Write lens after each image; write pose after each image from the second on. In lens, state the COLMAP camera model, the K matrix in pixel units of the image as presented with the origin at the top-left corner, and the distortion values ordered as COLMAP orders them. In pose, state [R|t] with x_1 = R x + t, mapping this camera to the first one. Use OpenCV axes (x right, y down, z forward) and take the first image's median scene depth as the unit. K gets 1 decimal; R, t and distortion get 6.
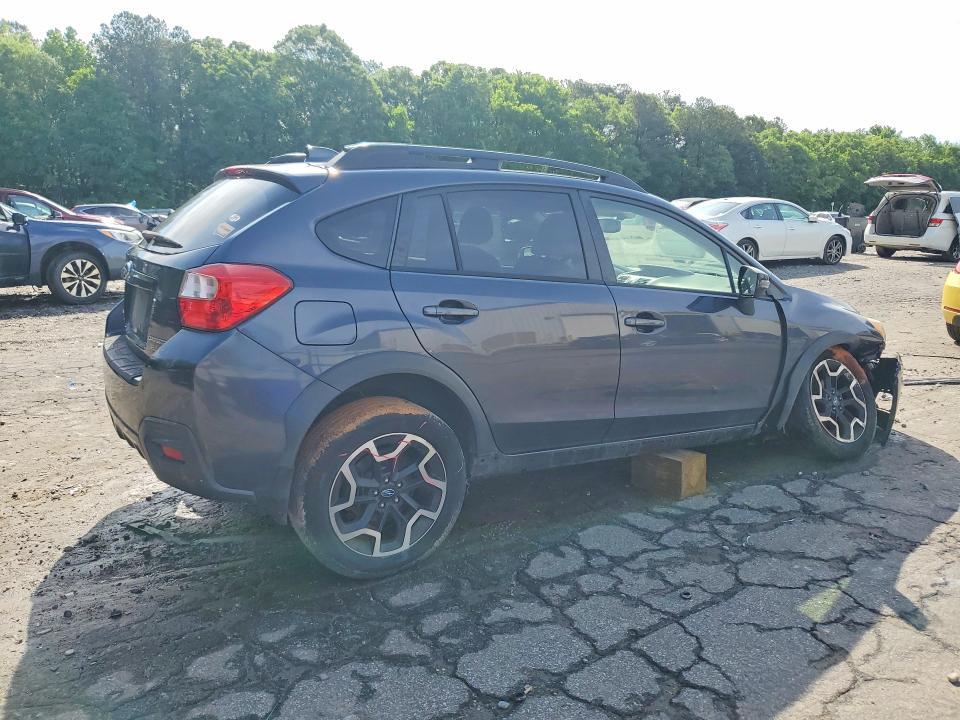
lens RADIAL K [[754.1, 0, 474.6], [0, 754.1, 355.9], [0, 0, 1]] dist [-0.009038, 0.063584]
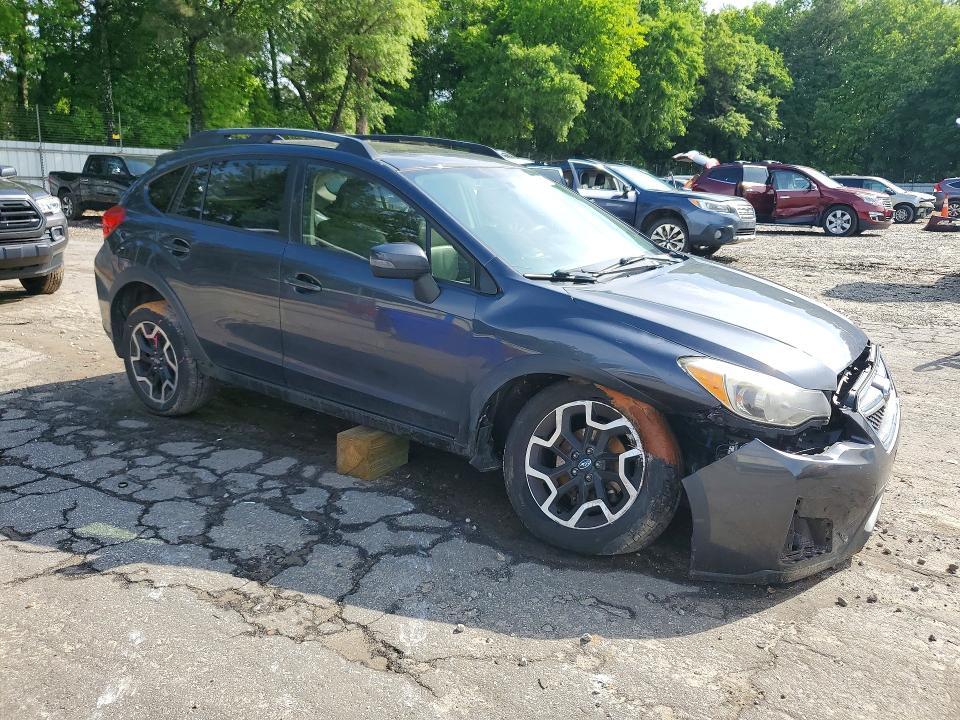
lens RADIAL K [[754.1, 0, 474.6], [0, 754.1, 355.9], [0, 0, 1]] dist [-0.009038, 0.063584]
pose [[0.391732, 0.206728, -0.896554, 1.500456], [-0.178067, 0.973042, 0.146562, -0.165783], [0.902684, 0.102234, 0.417983, 0.933523]]
